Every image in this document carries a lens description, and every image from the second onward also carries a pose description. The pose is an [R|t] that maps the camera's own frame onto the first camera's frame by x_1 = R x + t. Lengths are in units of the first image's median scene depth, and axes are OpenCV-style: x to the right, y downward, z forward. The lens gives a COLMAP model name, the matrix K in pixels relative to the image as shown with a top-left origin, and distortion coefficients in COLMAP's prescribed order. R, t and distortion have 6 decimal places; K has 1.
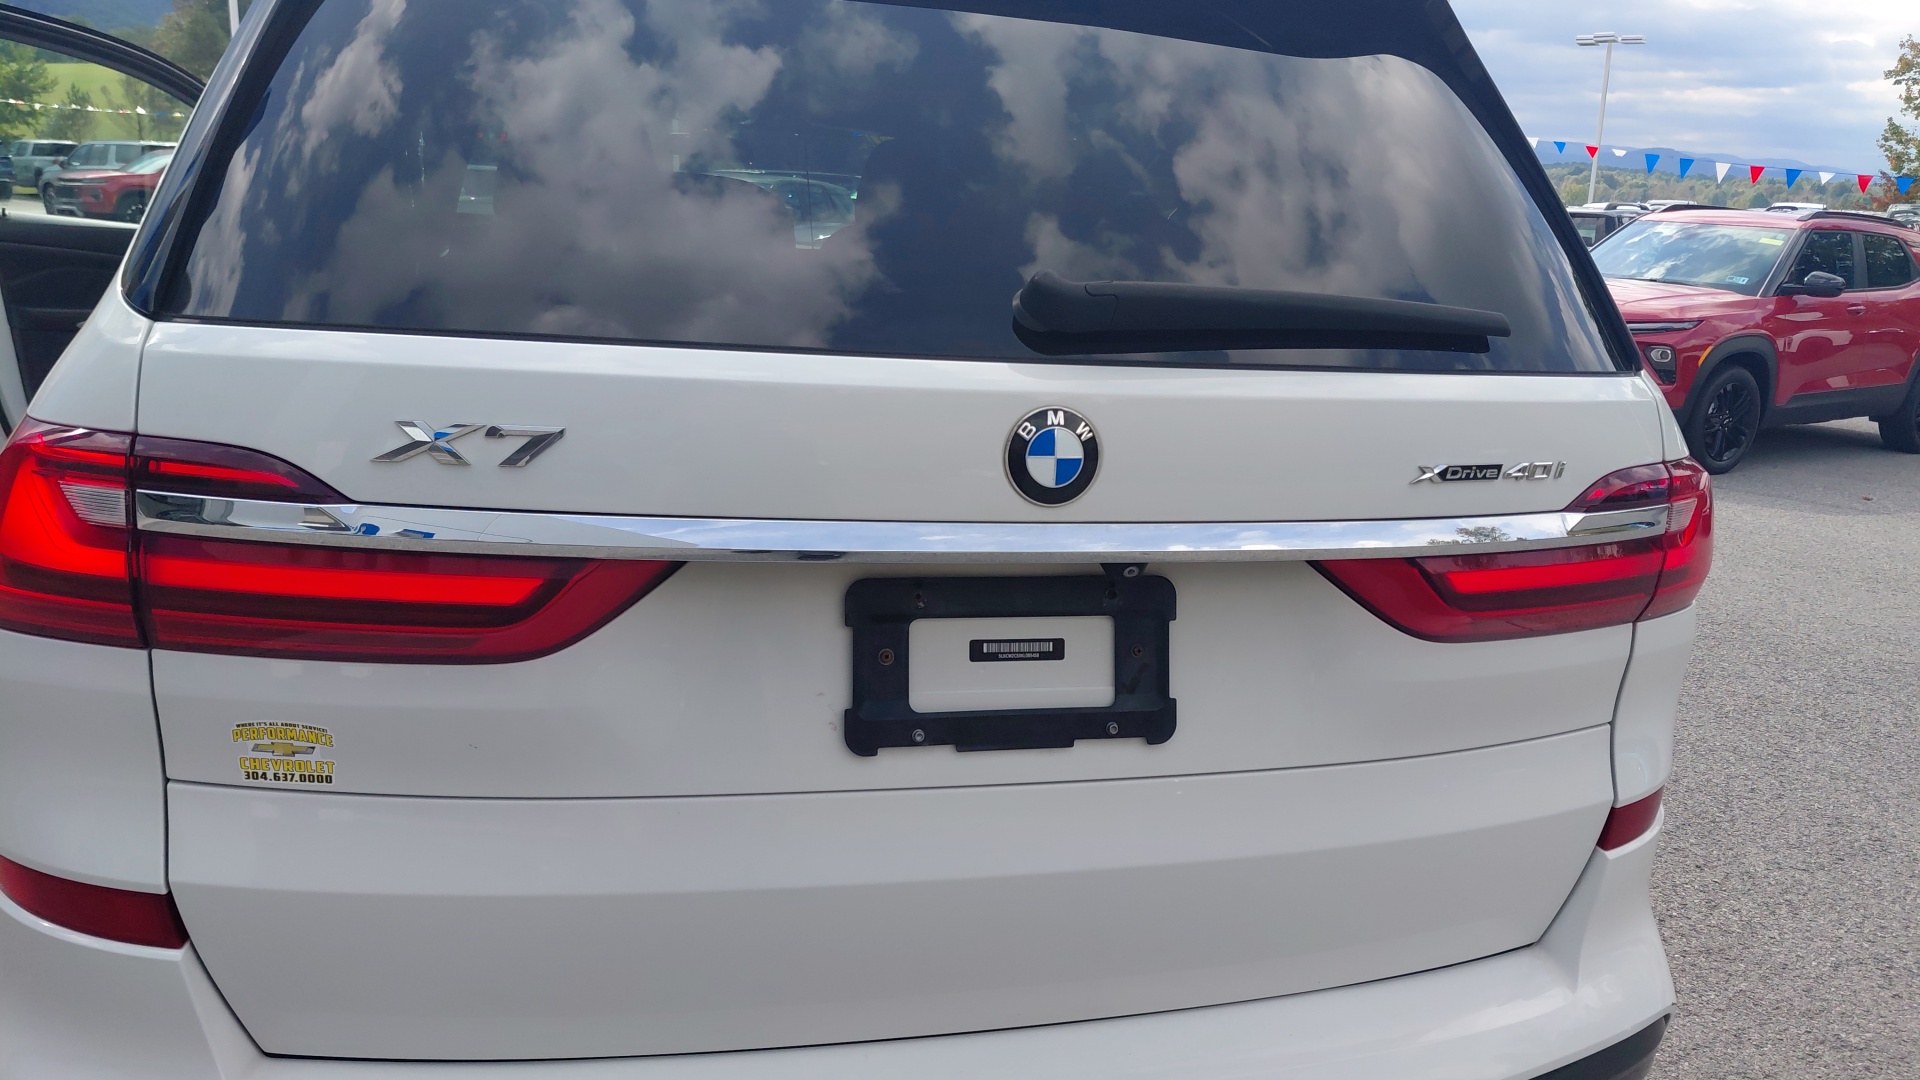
lens RADIAL K [[1428.0, 0, 979.0], [0, 1428.0, 500.1], [0, 0, 1]] dist [0.068553, -0.137227]
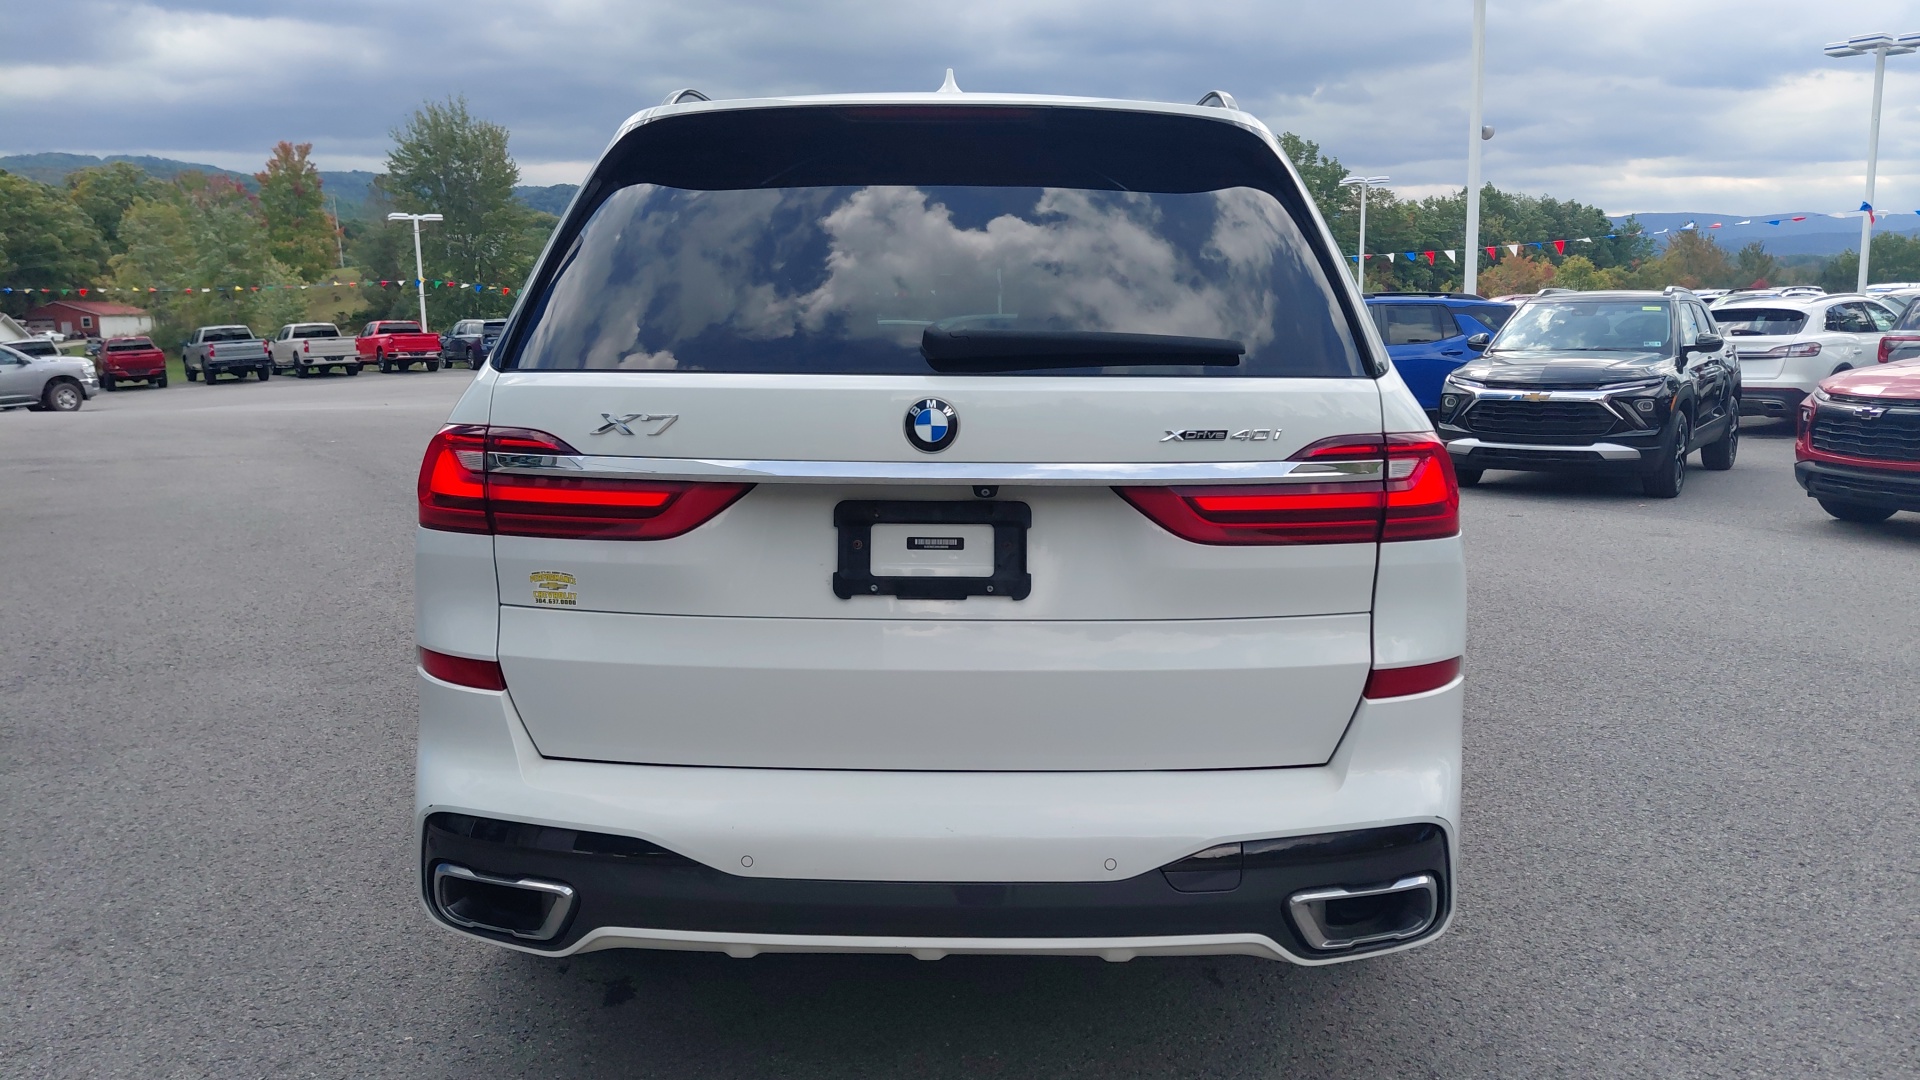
lens RADIAL K [[1428.0, 0, 969.8], [0, 1428.0, 485.7], [0, 0, 1]] dist [0.068553, -0.137227]
pose [[0.960066, -0.026312, -0.278532, 0.568923], [-0.001536, 0.995057, -0.099296, 0.213368], [0.279768, 0.095759, 0.955280, -0.674006]]
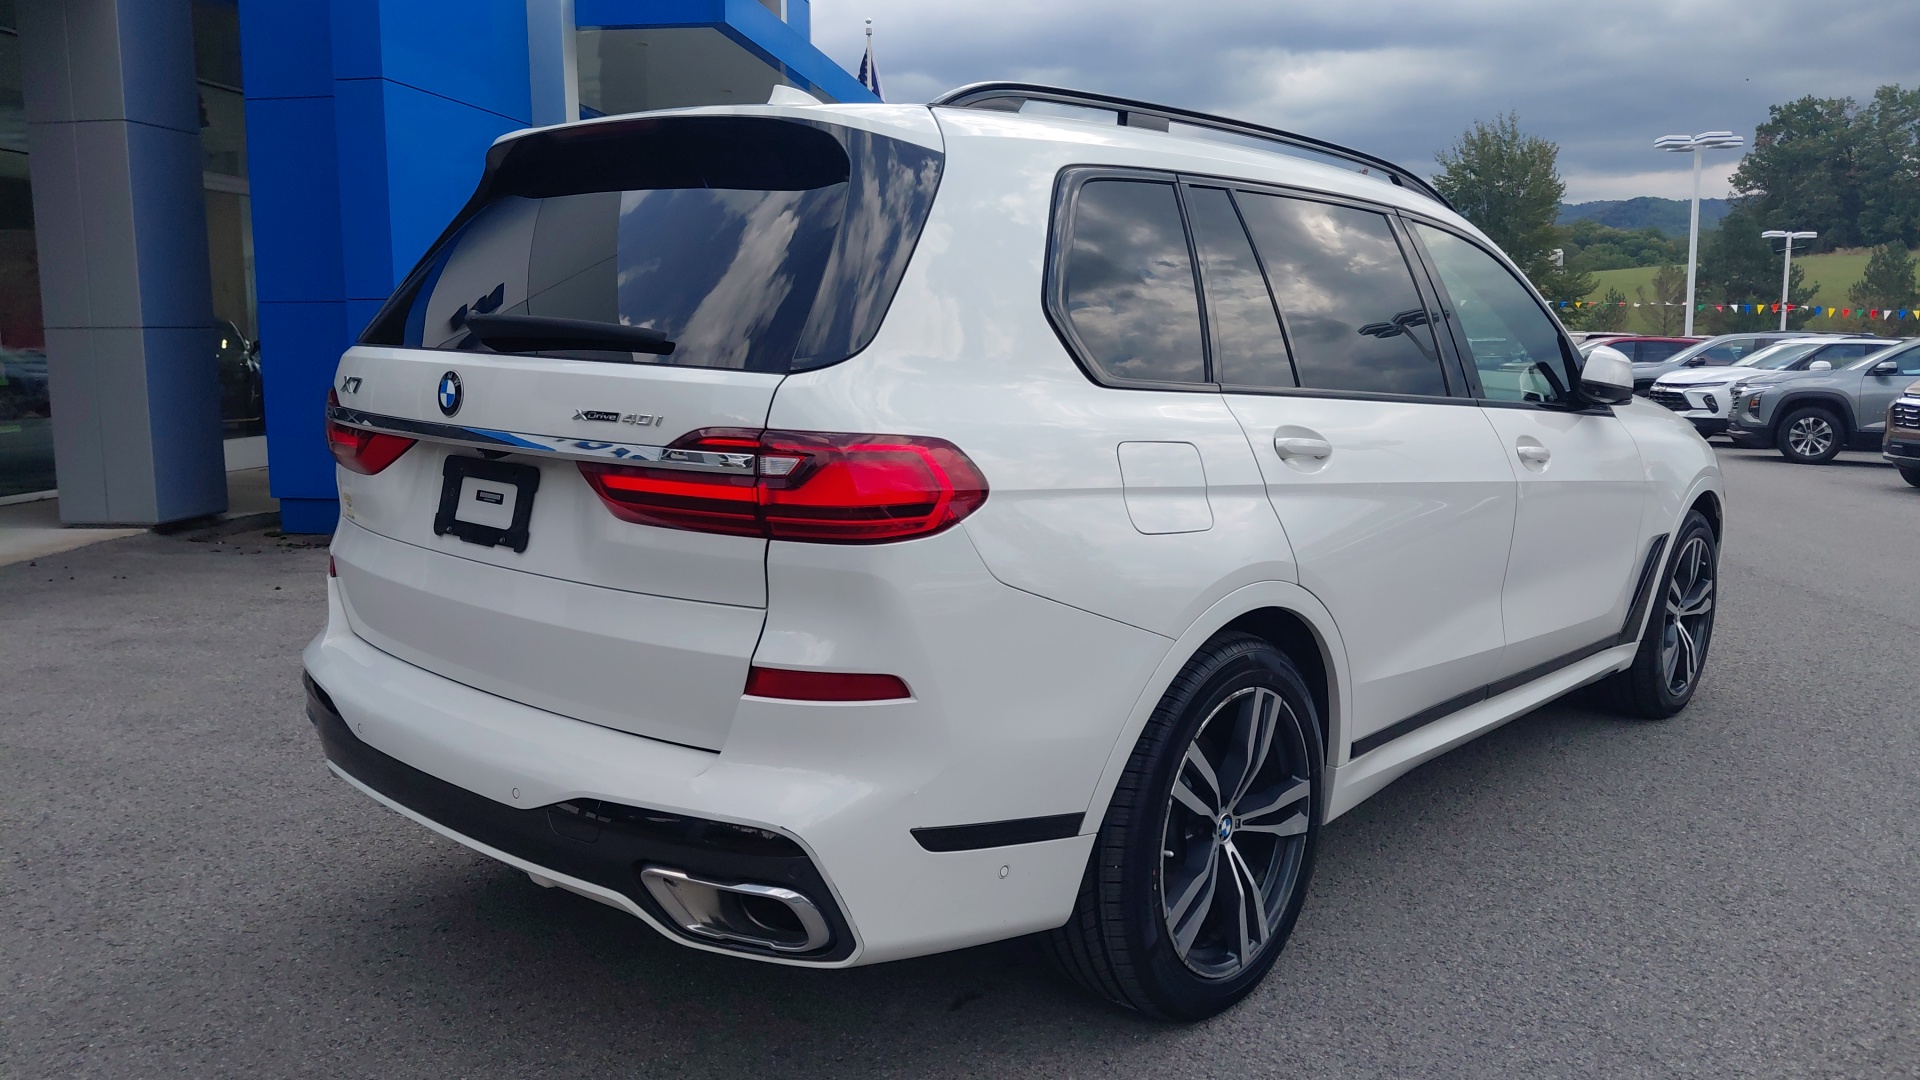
lens RADIAL K [[1470.1, 0, 1004.1], [0, 1470.1, 505.6], [0, 0, 1]] dist [0.010019, -0.008188]
pose [[0.570867, 0.053815, -0.819277, 2.231441], [-0.159500, 0.986109, -0.046365, 0.100077], [0.805401, 0.157143, 0.571521, 0.403391]]
